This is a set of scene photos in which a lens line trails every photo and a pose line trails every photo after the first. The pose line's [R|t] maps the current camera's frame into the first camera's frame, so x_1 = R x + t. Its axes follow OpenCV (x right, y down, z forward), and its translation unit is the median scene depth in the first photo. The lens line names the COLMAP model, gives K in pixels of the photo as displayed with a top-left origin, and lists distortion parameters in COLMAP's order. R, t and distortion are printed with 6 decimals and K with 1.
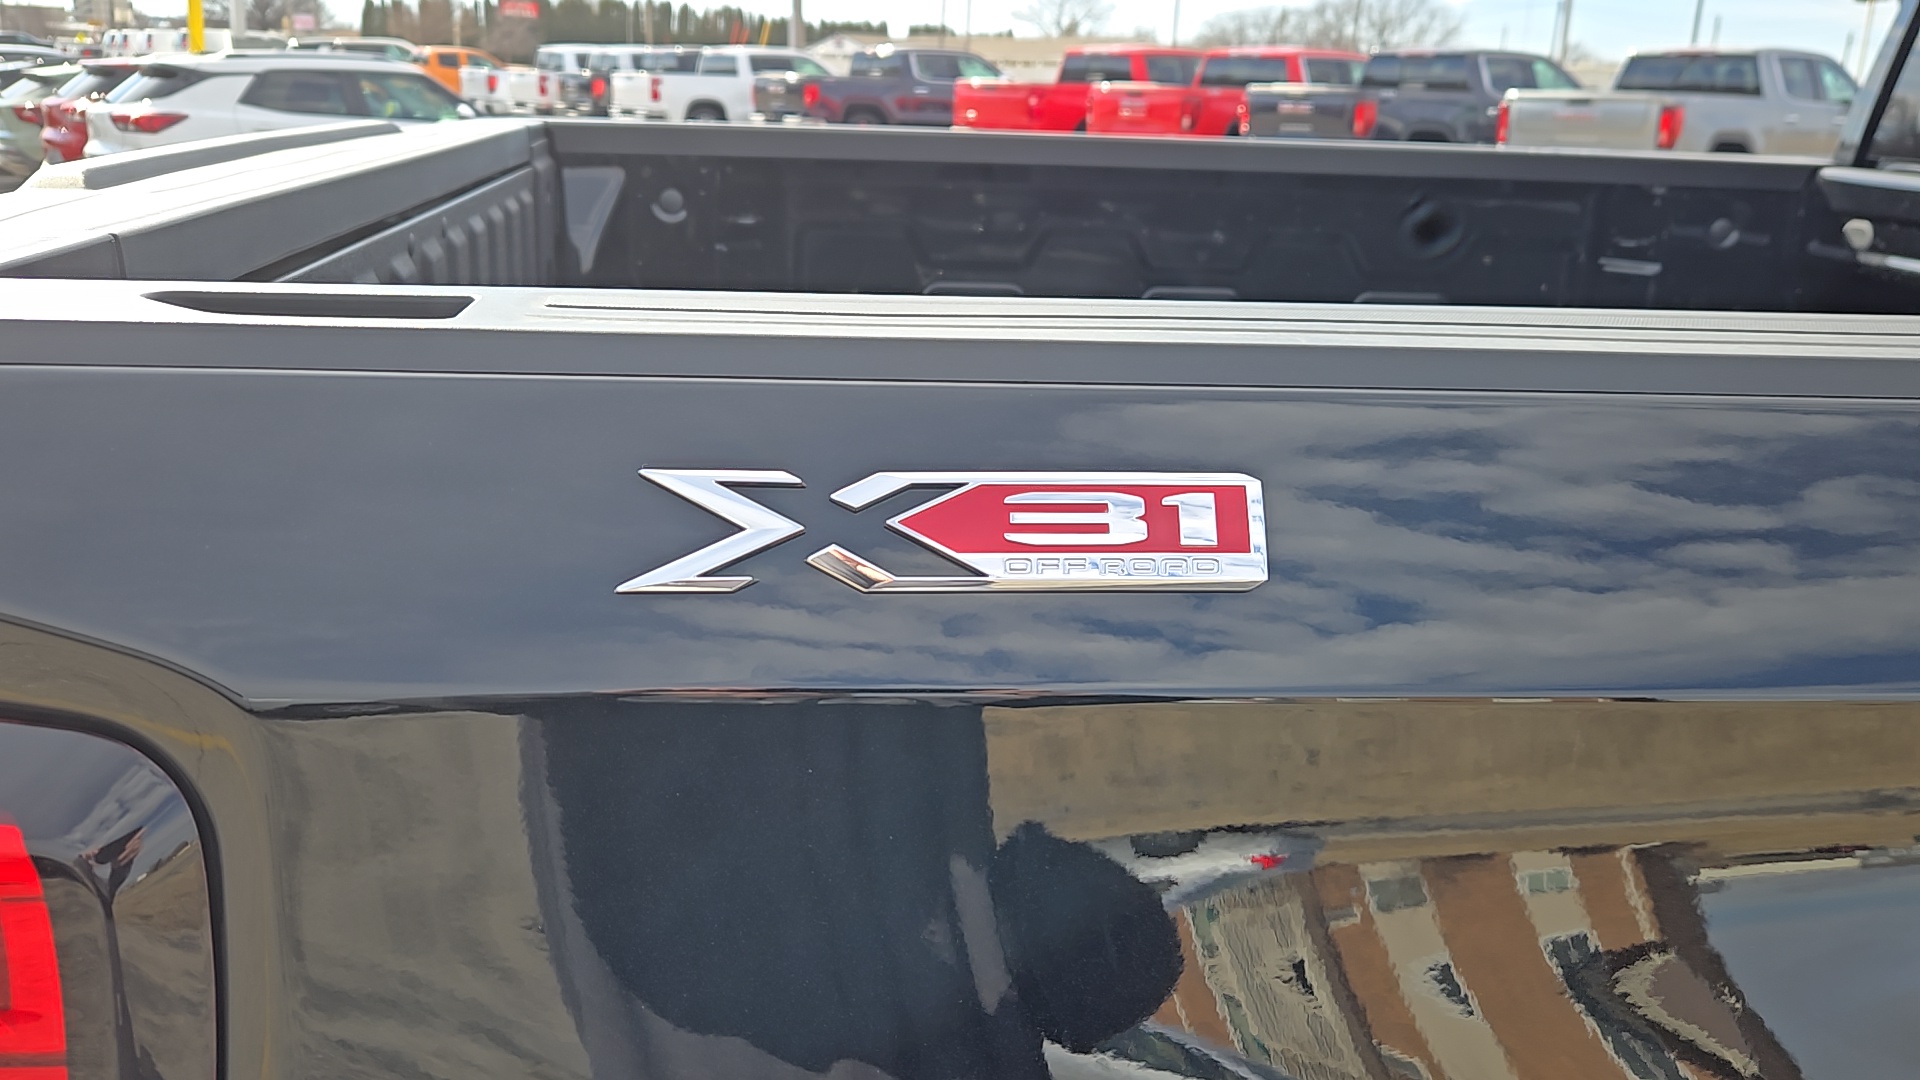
lens RADIAL K [[1581.7, 0, 978.7], [0, 1581.7, 538.5], [0, 0, 1]] dist [0.005868, 0.006047]
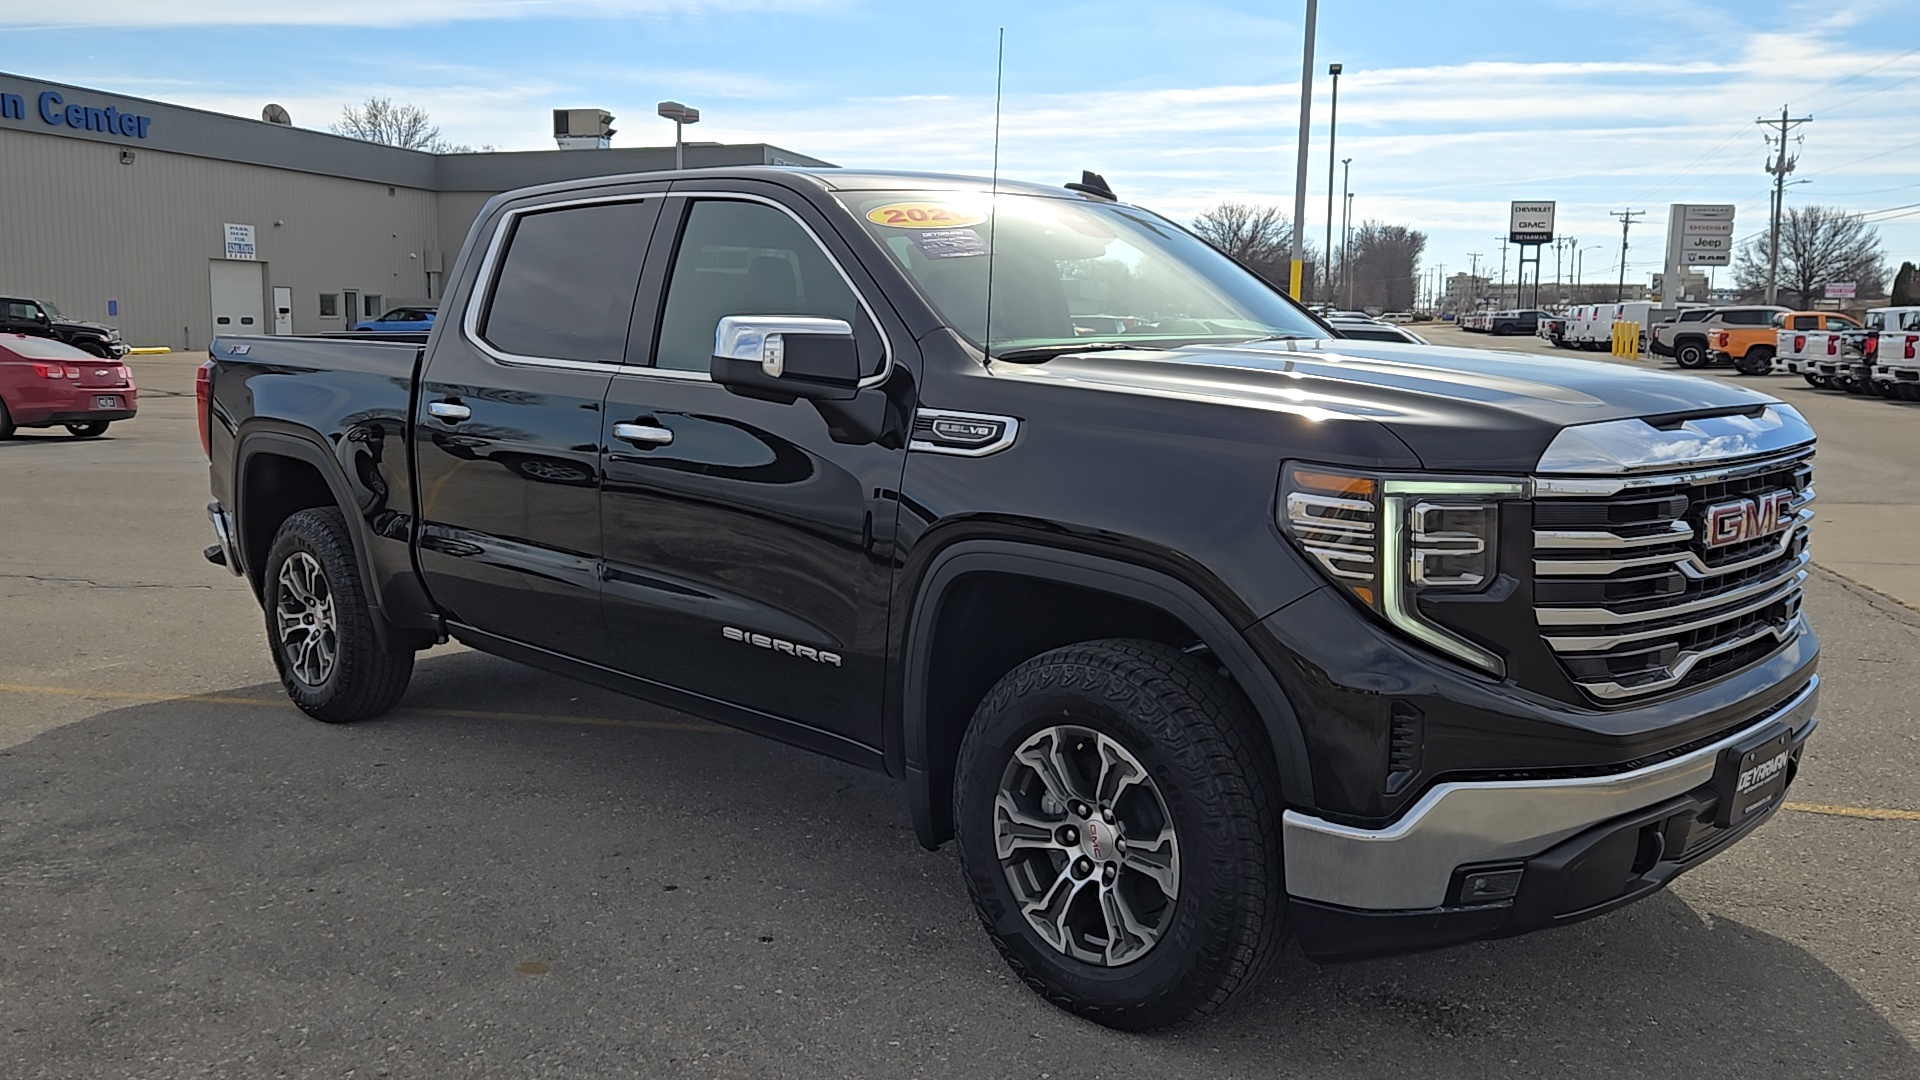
lens RADIAL K [[1581.7, 0, 946.8], [0, 1581.7, 540.6], [0, 0, 1]] dist [0.005868, 0.006047]
pose [[0.622558, 0.083456, -0.778111, 0.409441], [-0.206992, 0.976446, -0.060883, 0.032209], [0.754703, 0.198966, 0.625169, -0.071711]]
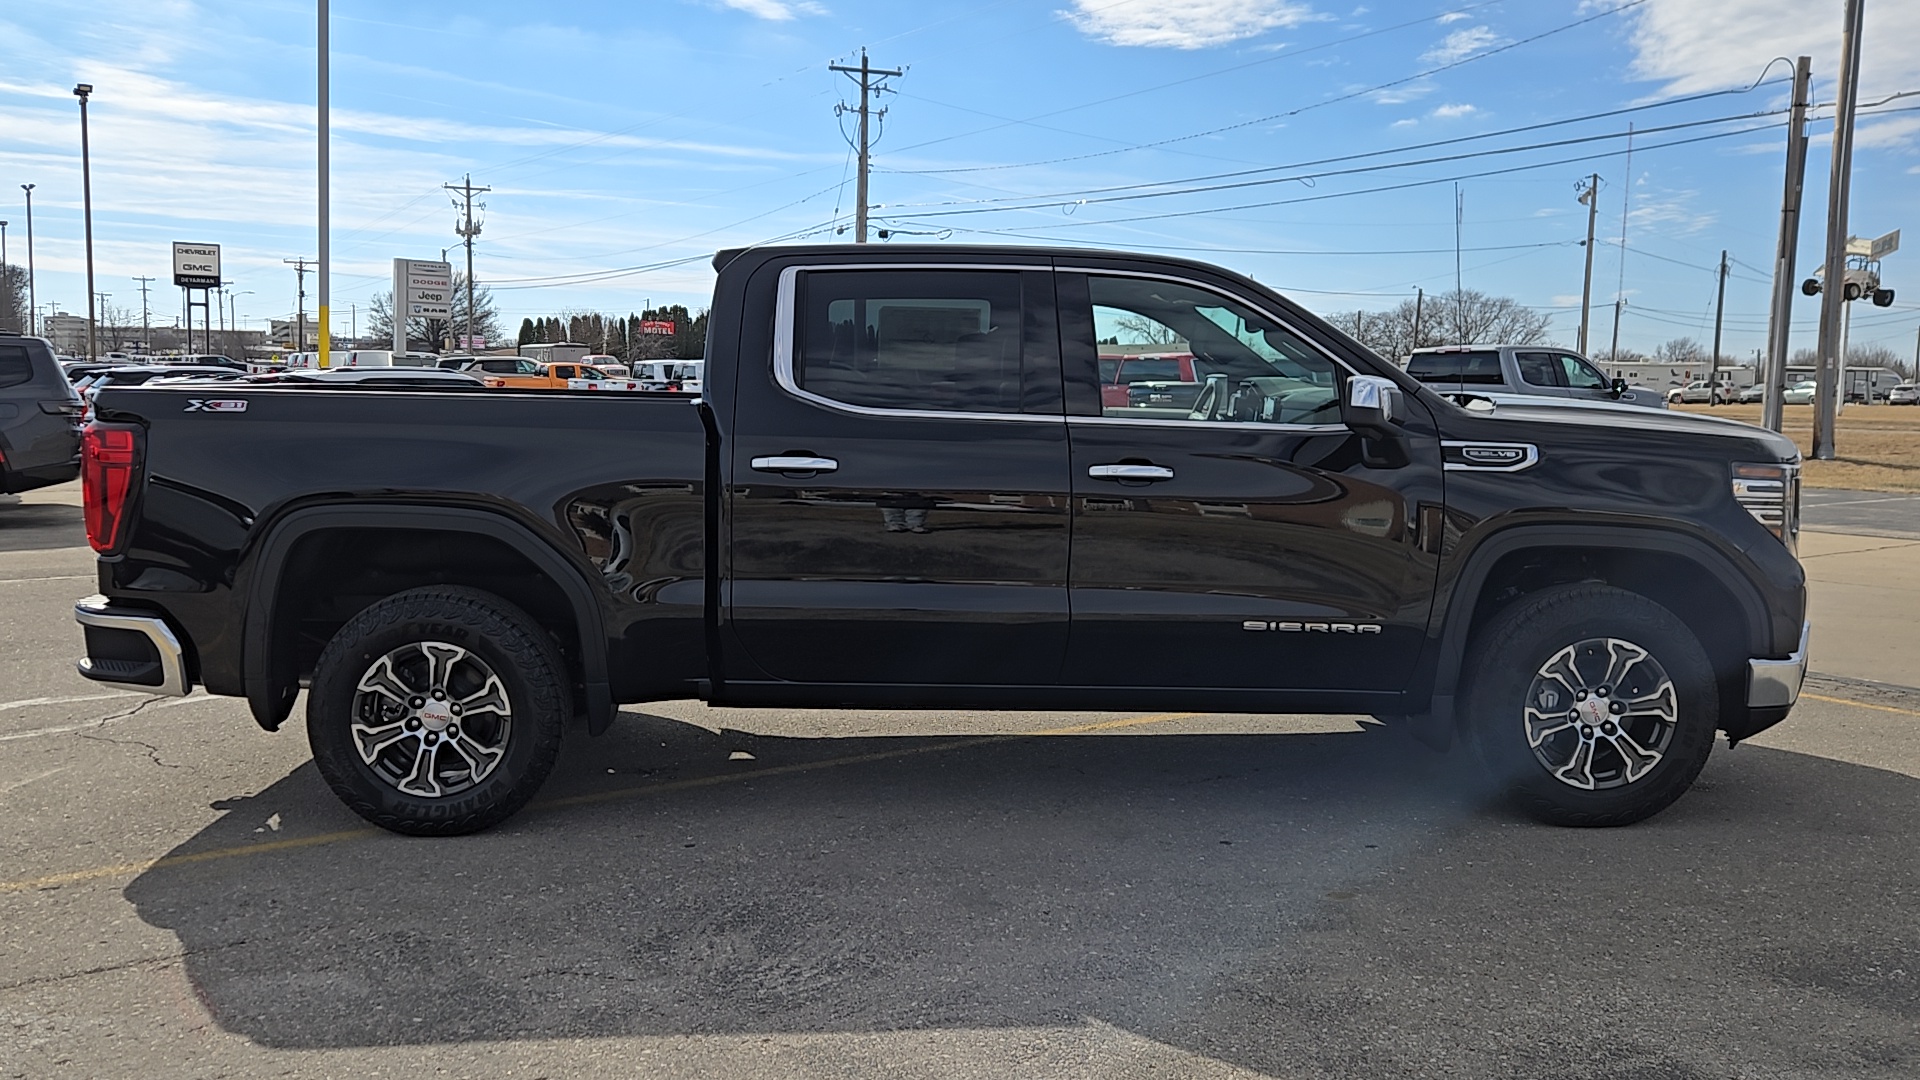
lens RADIAL K [[1581.7, 0, 967.9], [0, 1581.7, 529.0], [0, 0, 1]] dist [0.005868, 0.006047]
pose [[0.996426, -0.006542, -0.084211, 0.167394], [-0.009562, 0.981849, -0.189424, 0.078659], [0.083921, 0.189552, 0.978278, -0.250567]]
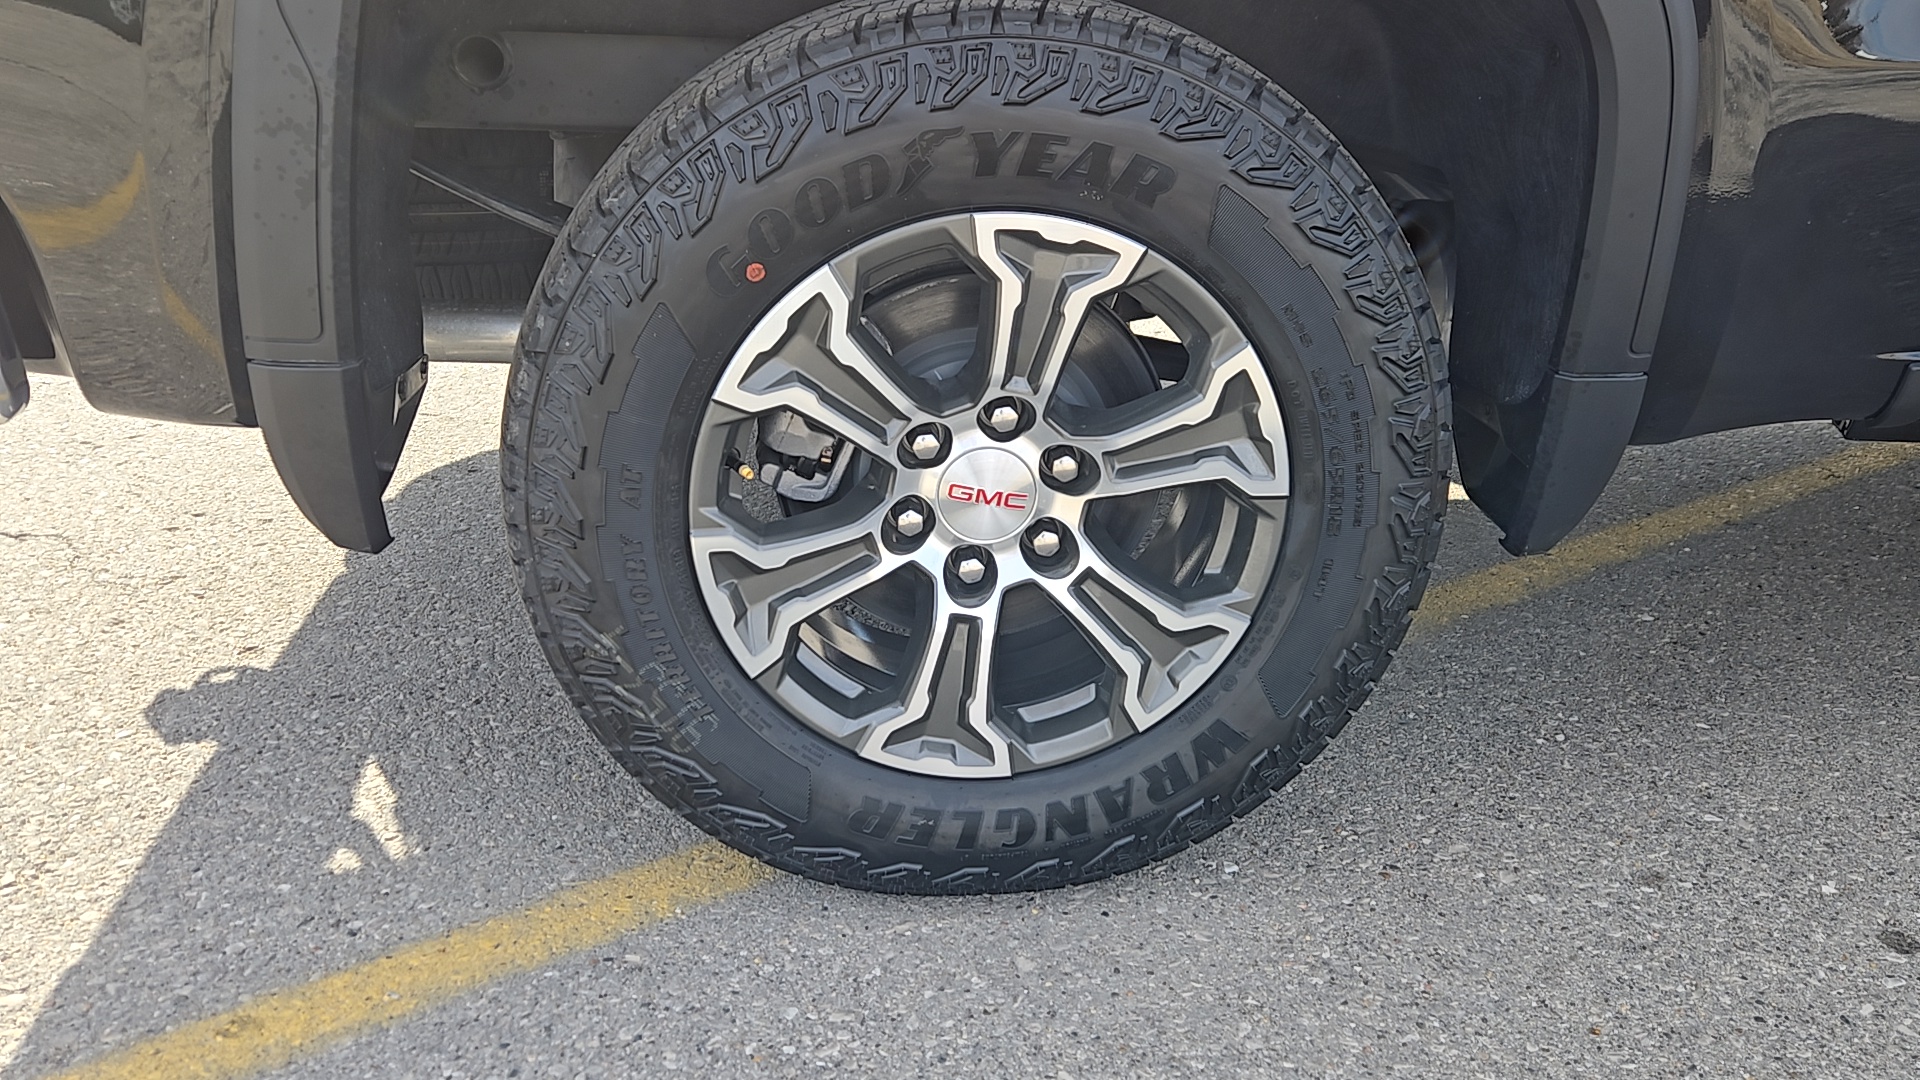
lens RADIAL K [[1581.7, 0, 969.7], [0, 1581.7, 526.3], [0, 0, 1]] dist [0.005868, 0.006047]
pose [[0.999782, 0.012574, -0.016696, 0.038792], [-0.011077, 0.996154, 0.086918, 0.051672], [0.017724, -0.086715, 0.996076, -0.033721]]
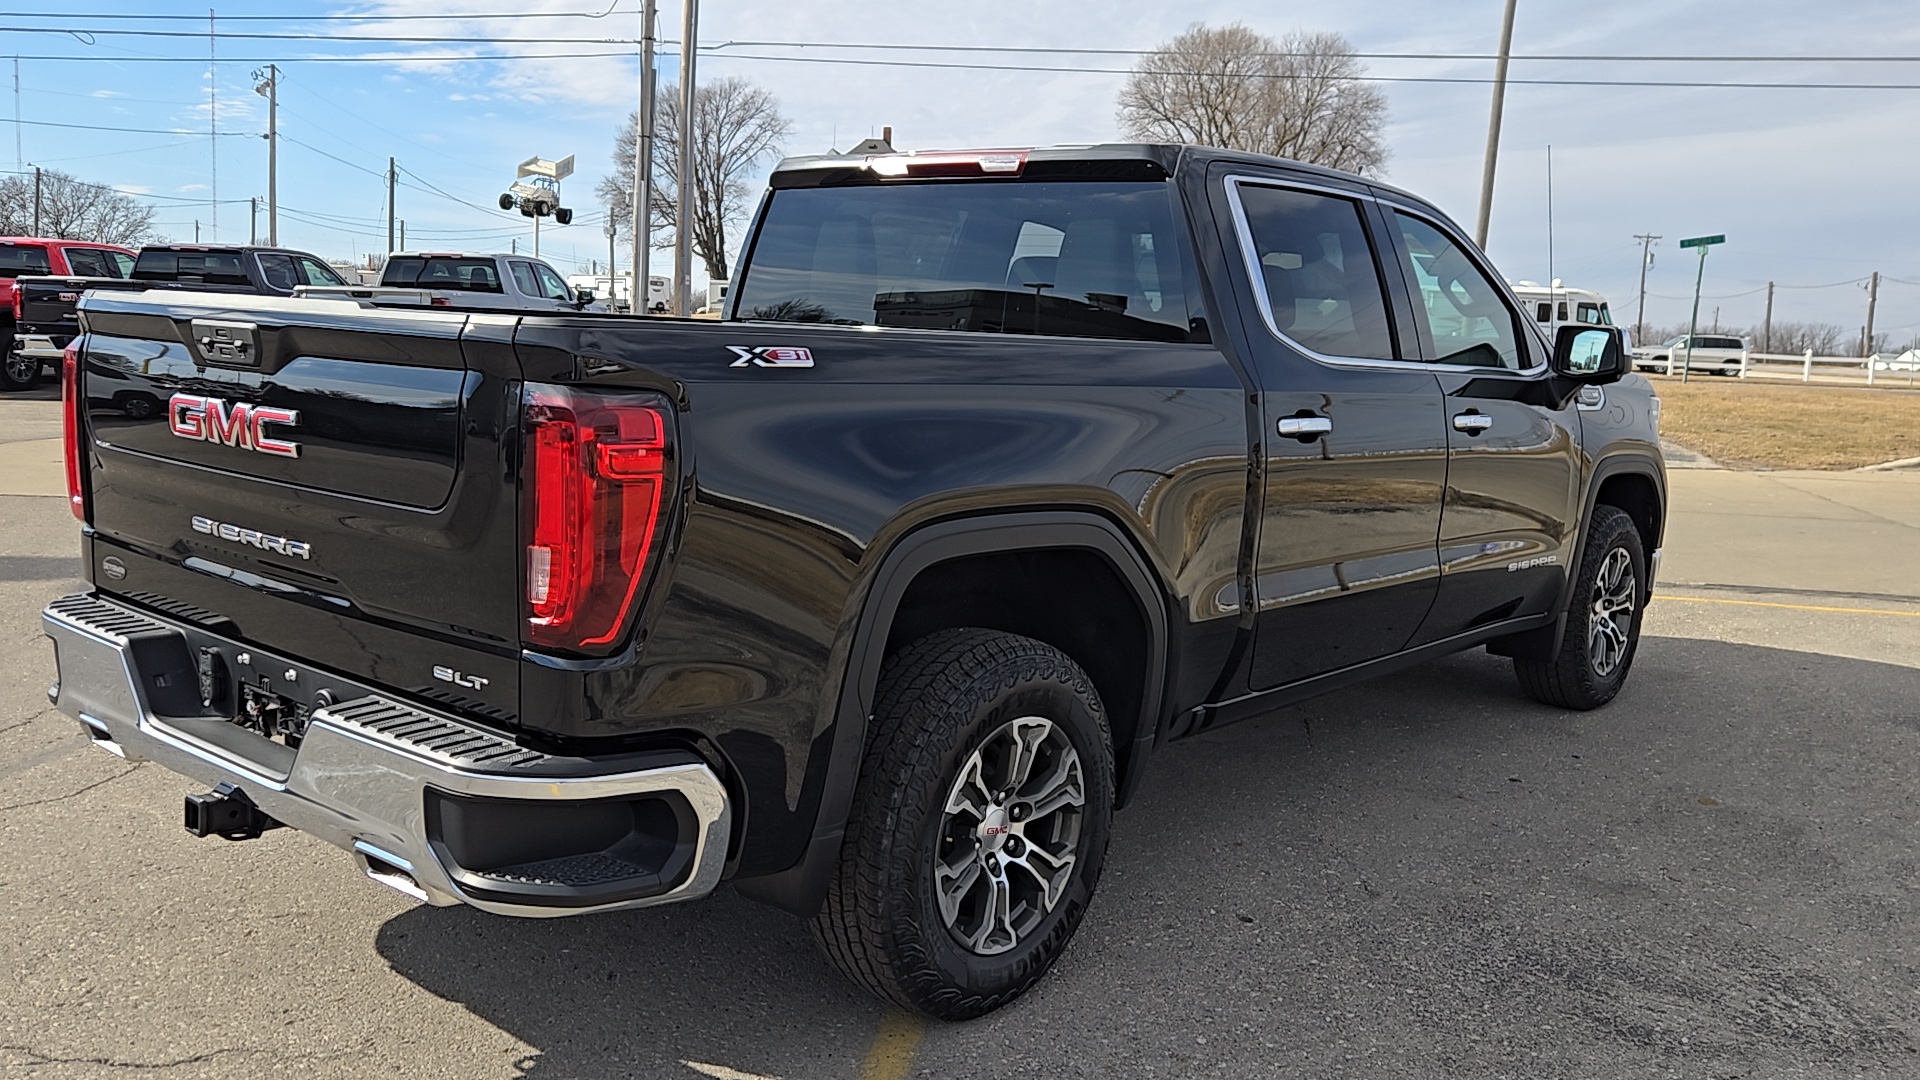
lens RADIAL K [[1581.7, 0, 931.9], [0, 1581.7, 531.0], [0, 0, 1]] dist [0.005868, 0.006047]
pose [[0.737598, -0.086286, 0.669705, -0.099677], [0.167018, 0.984297, -0.057132, 0.029813], [-0.654259, 0.153993, 0.740427, -0.101634]]
